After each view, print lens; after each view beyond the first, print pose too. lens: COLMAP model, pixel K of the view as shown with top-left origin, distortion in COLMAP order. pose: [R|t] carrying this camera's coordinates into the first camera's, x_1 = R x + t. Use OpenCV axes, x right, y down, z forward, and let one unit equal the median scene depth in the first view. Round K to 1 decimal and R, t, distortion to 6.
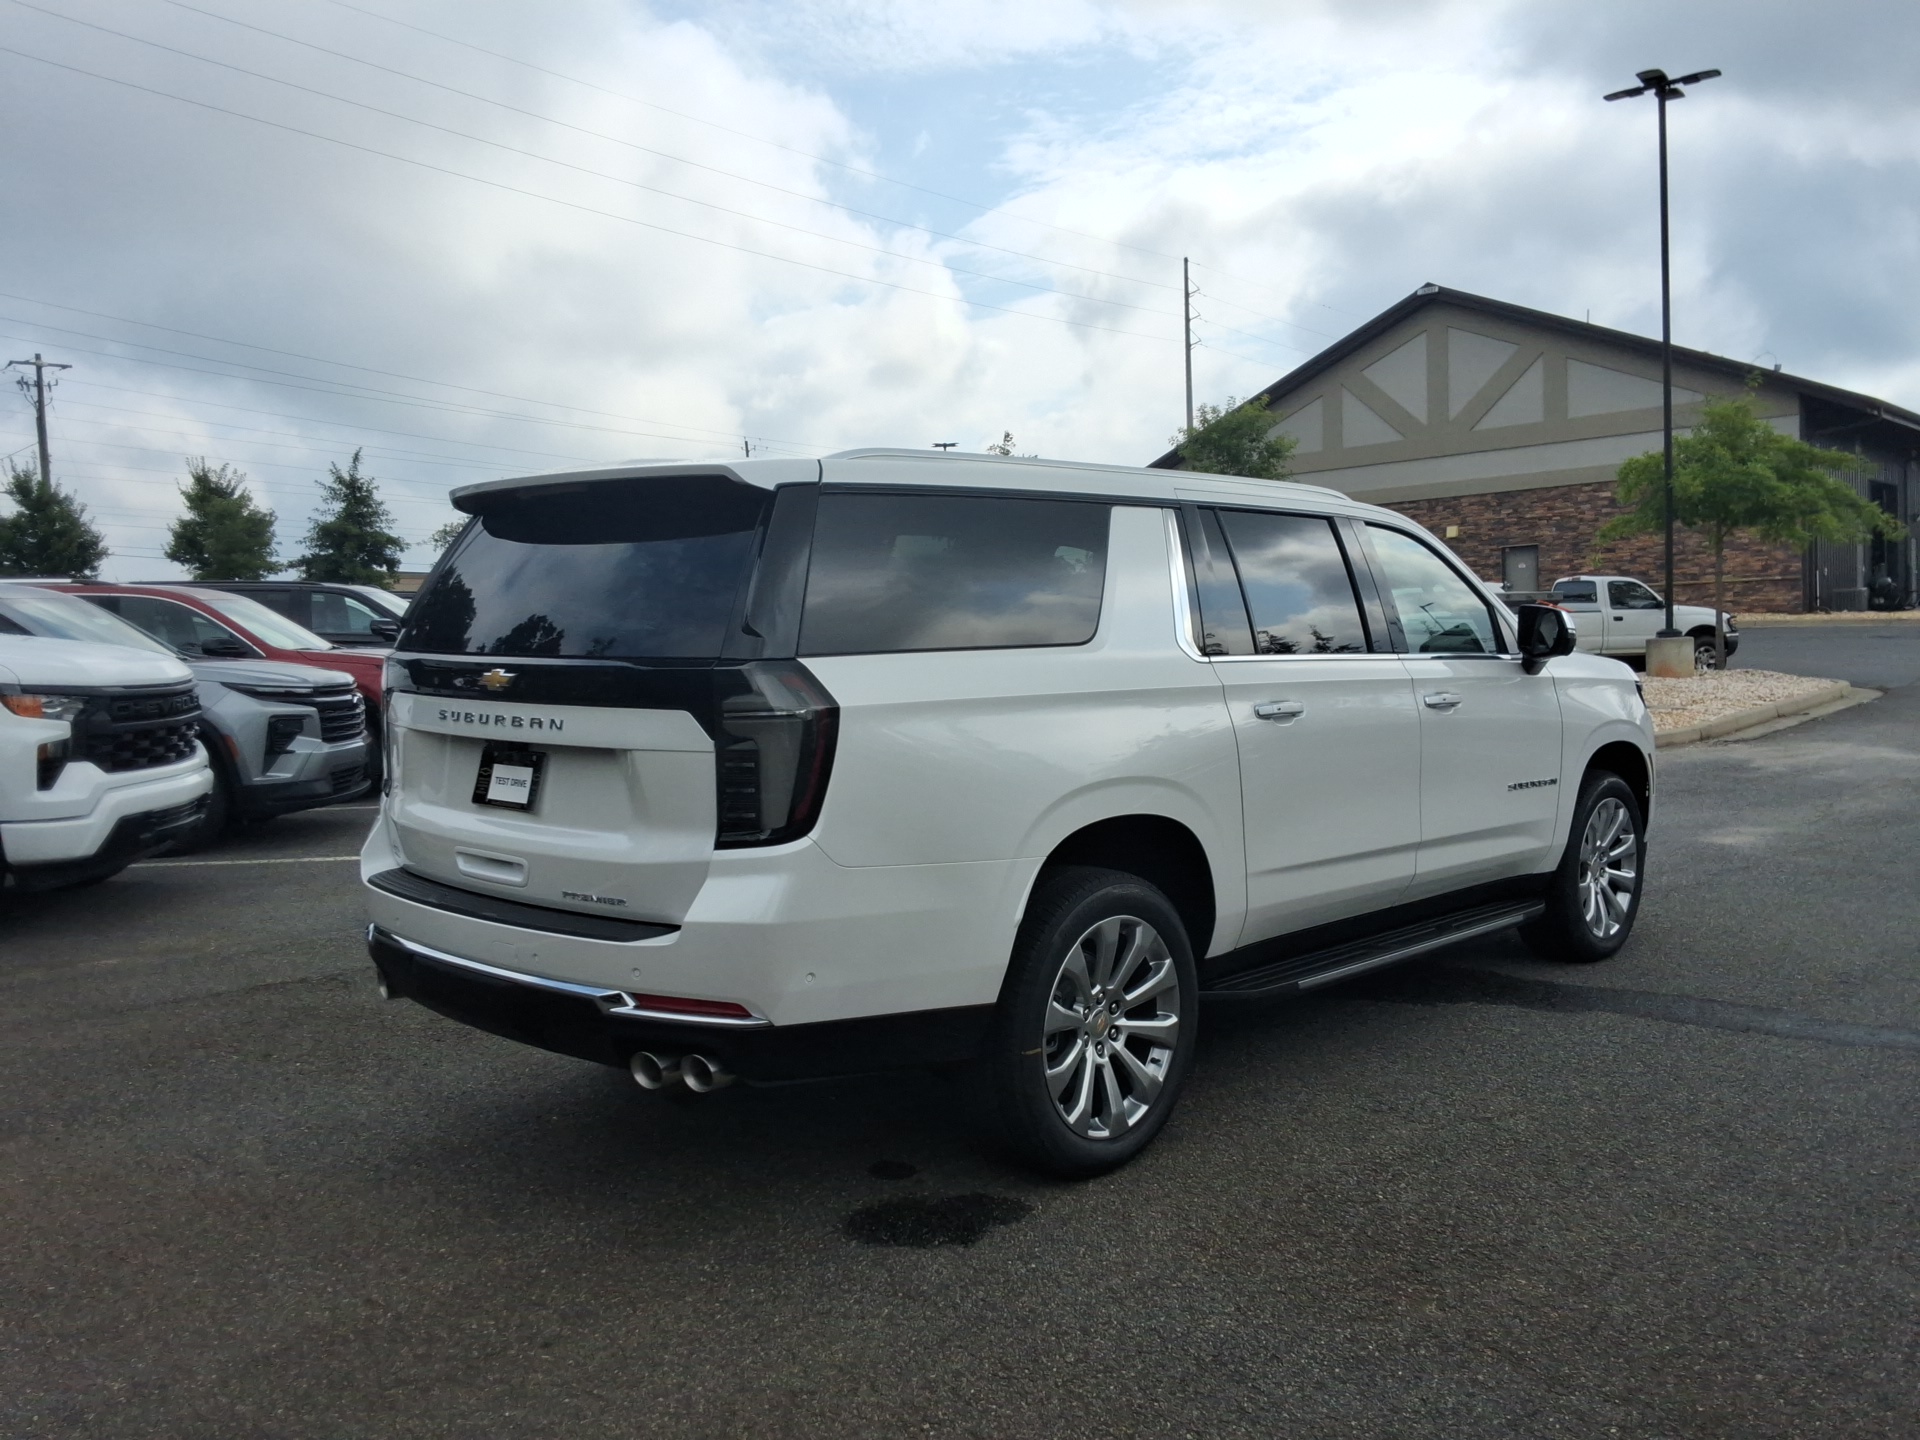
lens RADIAL K [[1548.1, 0, 975.3], [0, 1548.1, 747.0], [0, 0, 1]] dist [0.137583, -0.228579]
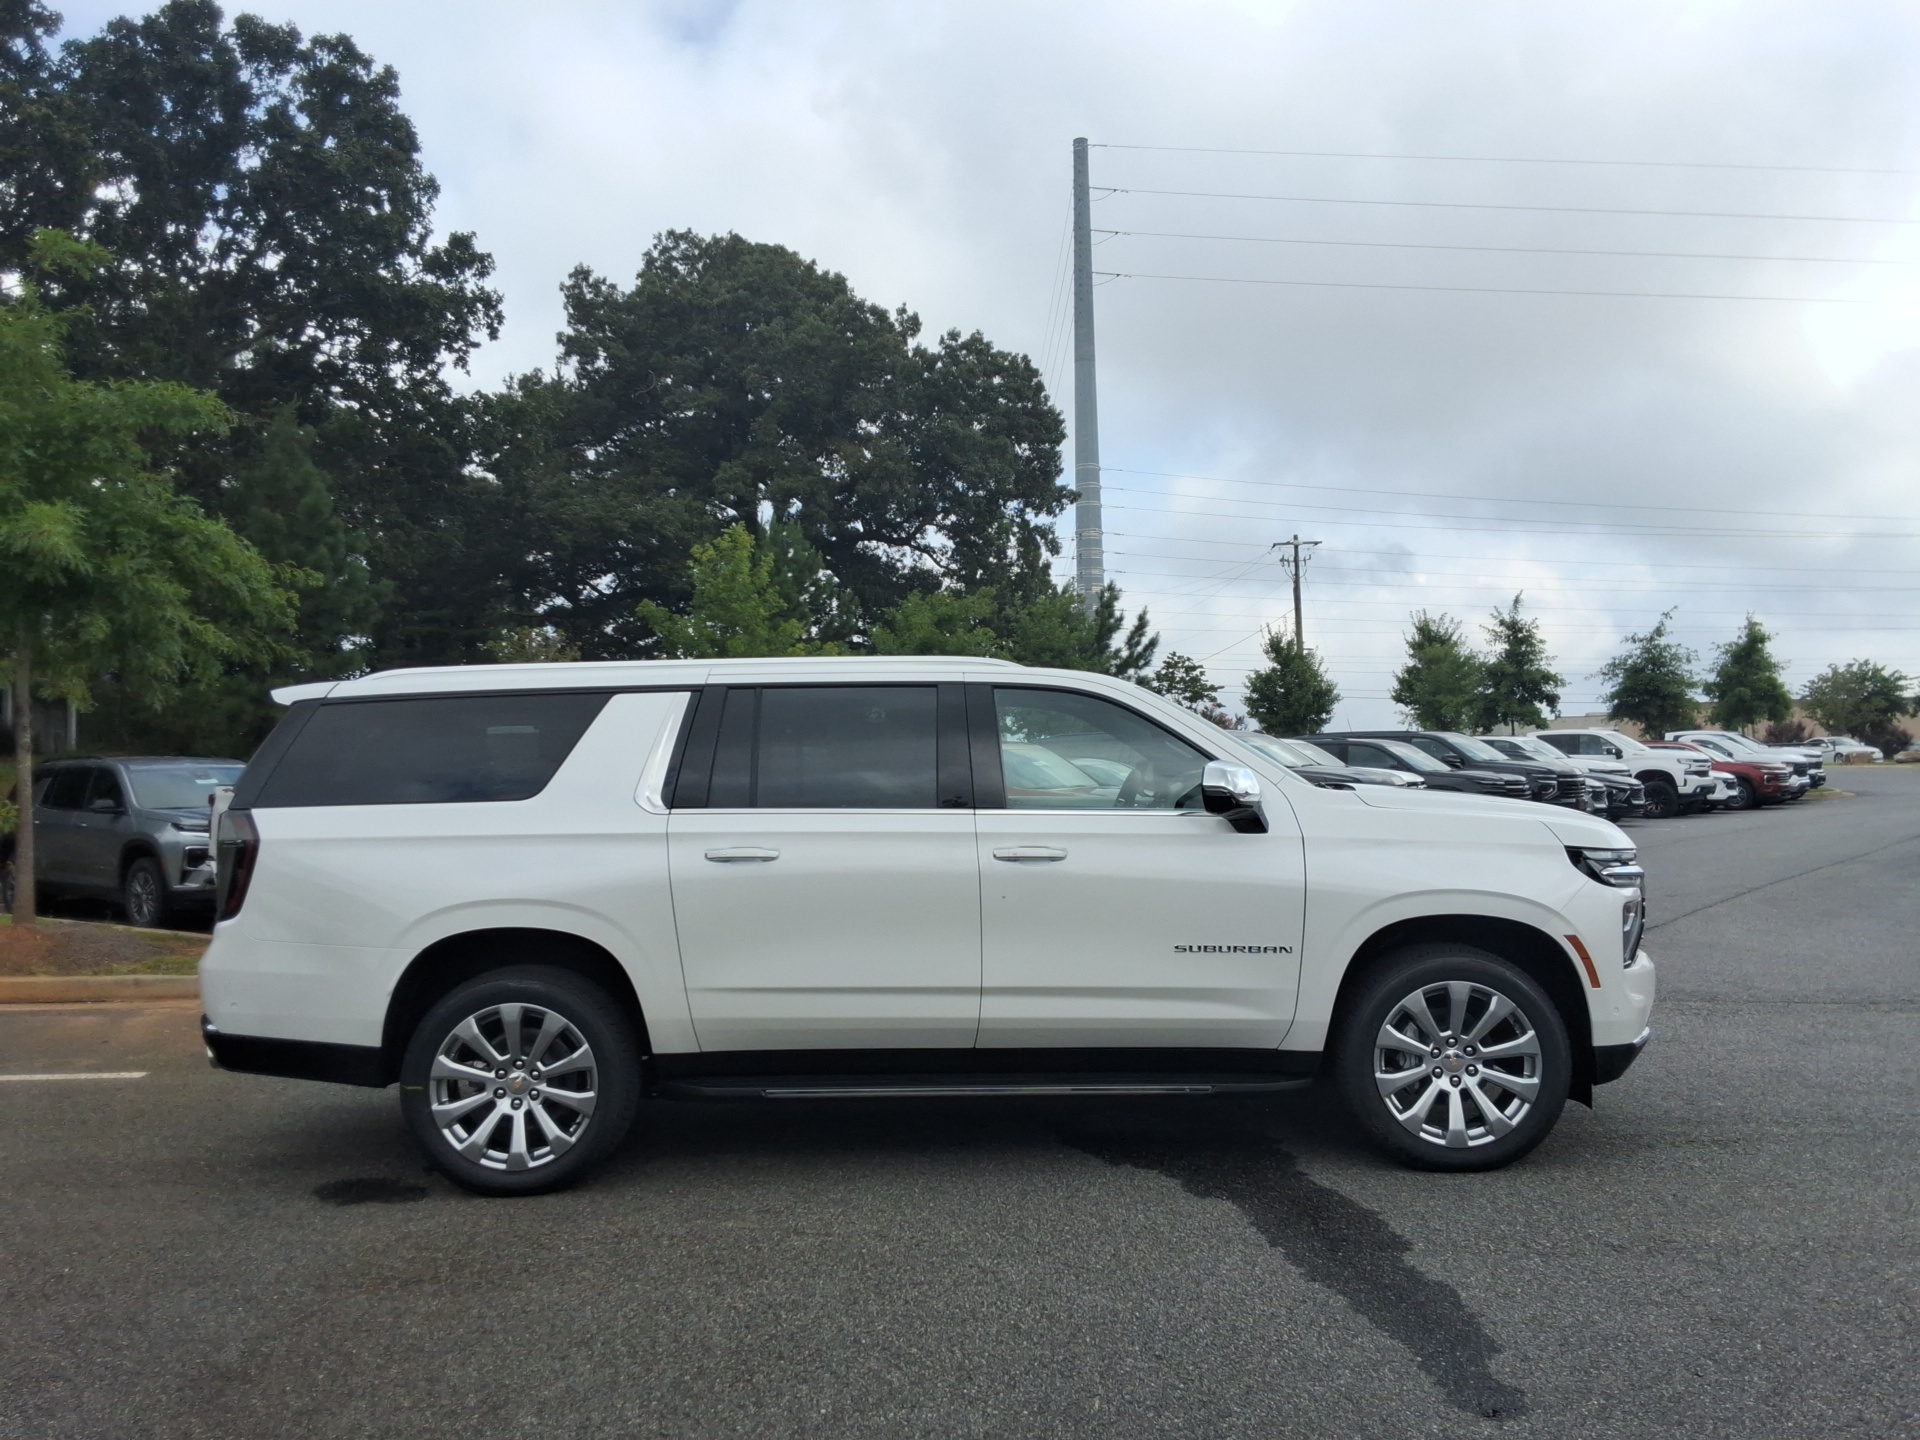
lens RADIAL K [[1548.1, 0, 975.3], [0, 1548.1, 747.0], [0, 0, 1]] dist [0.137583, -0.228579]
pose [[0.685227, -0.012844, -0.728216, 1.191146], [-0.047402, 0.996938, -0.062187, -0.040712], [0.726785, 0.077131, 0.682520, 0.304755]]
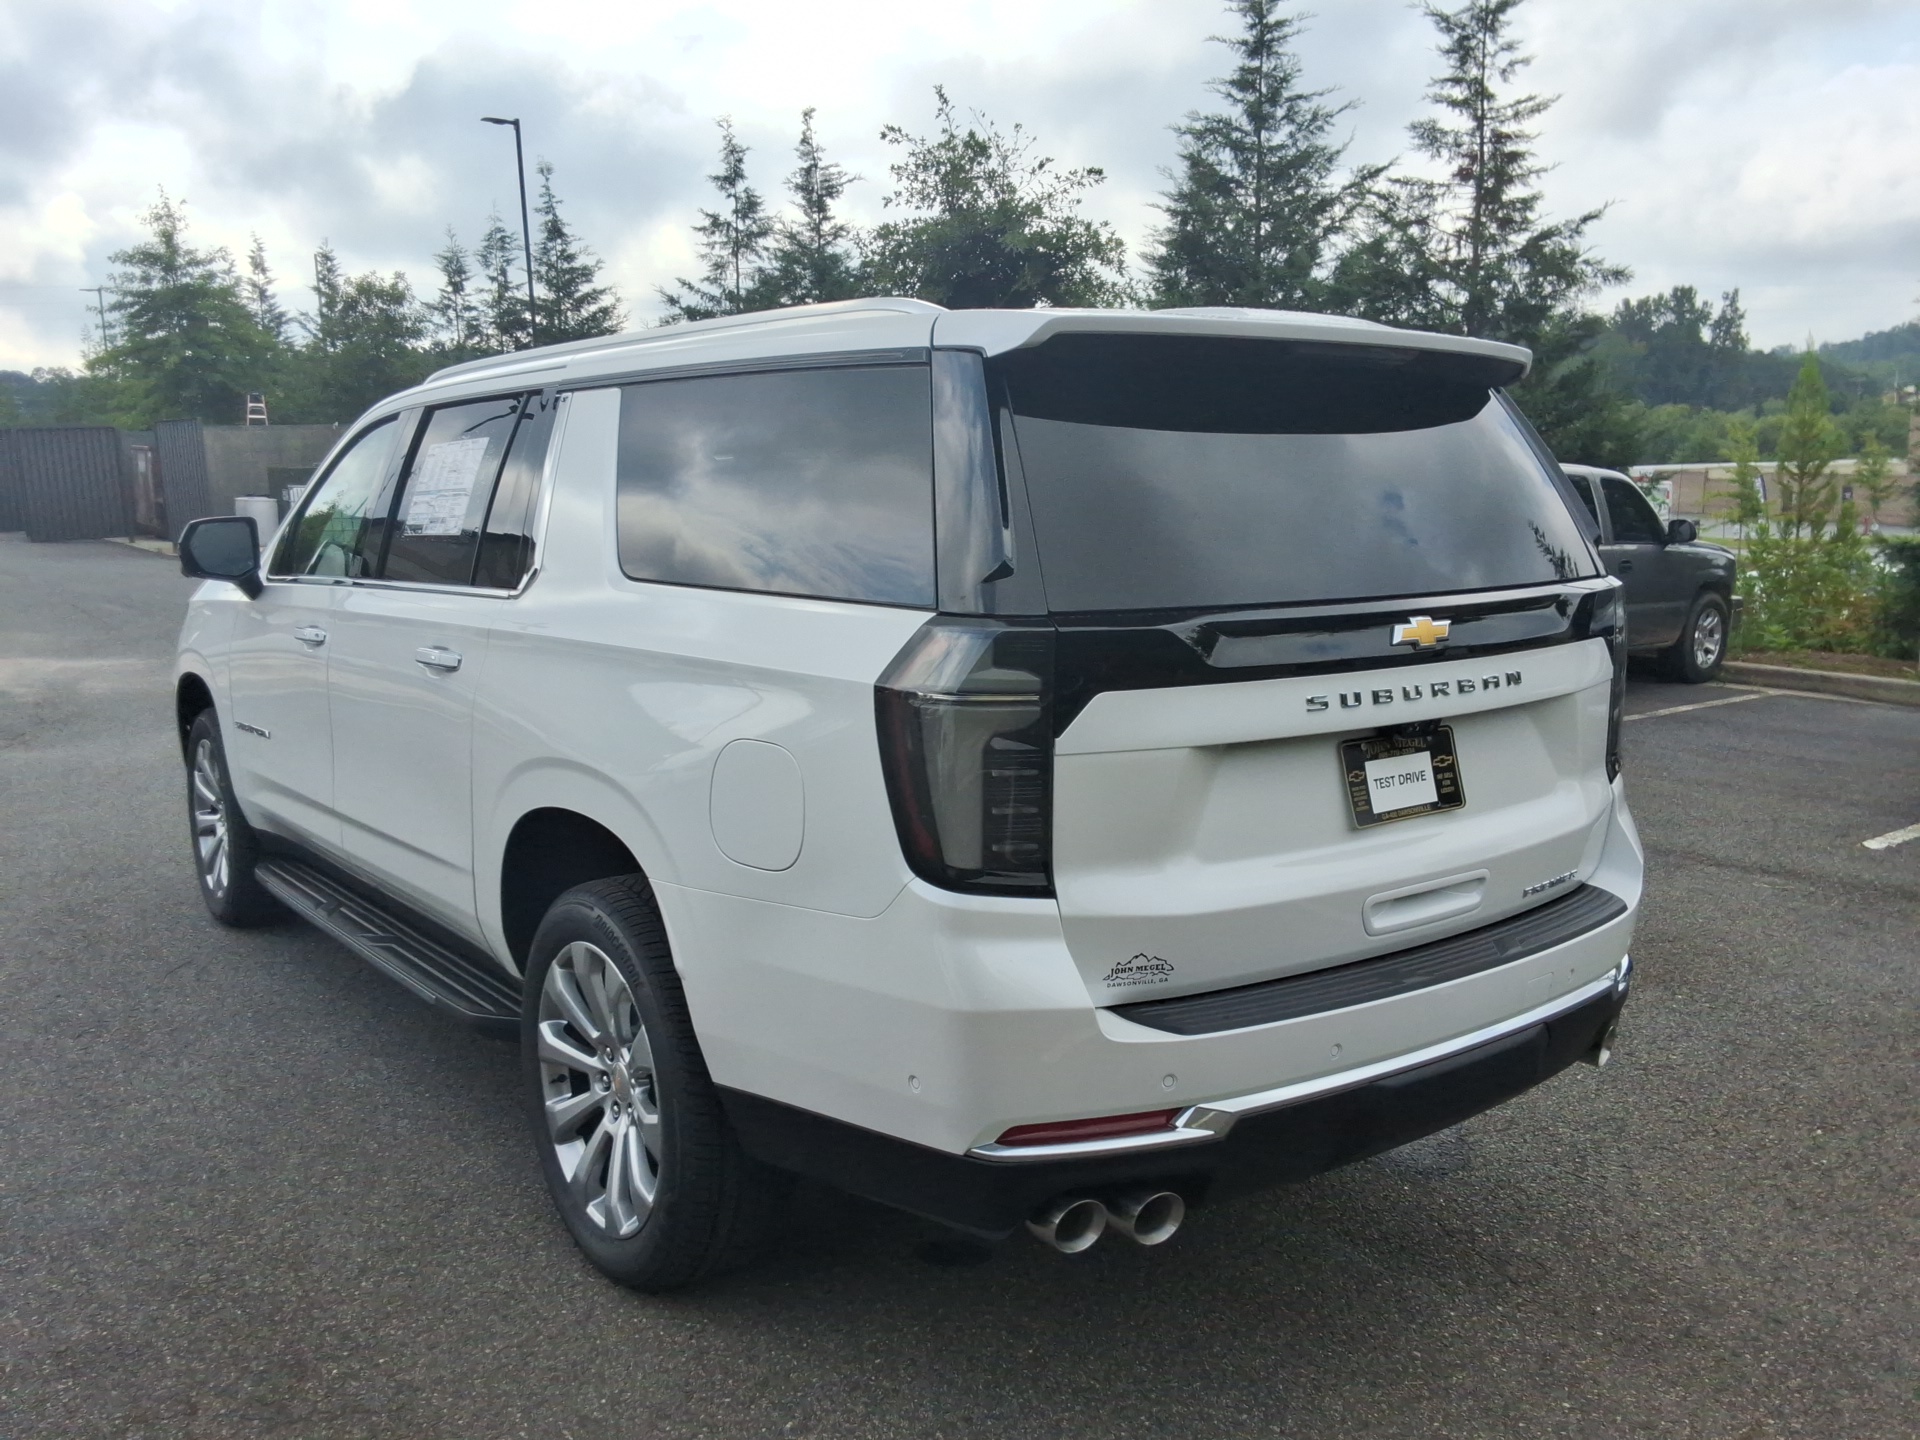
lens RADIAL K [[1548.1, 0, 975.3], [0, 1548.1, 747.0], [0, 0, 1]] dist [0.137583, -0.228579]
pose [[0.159387, -0.152300, 0.975398, -0.863308], [0.090464, 0.986125, 0.139192, -0.090826], [-0.983063, 0.066054, 0.170953, 0.922079]]
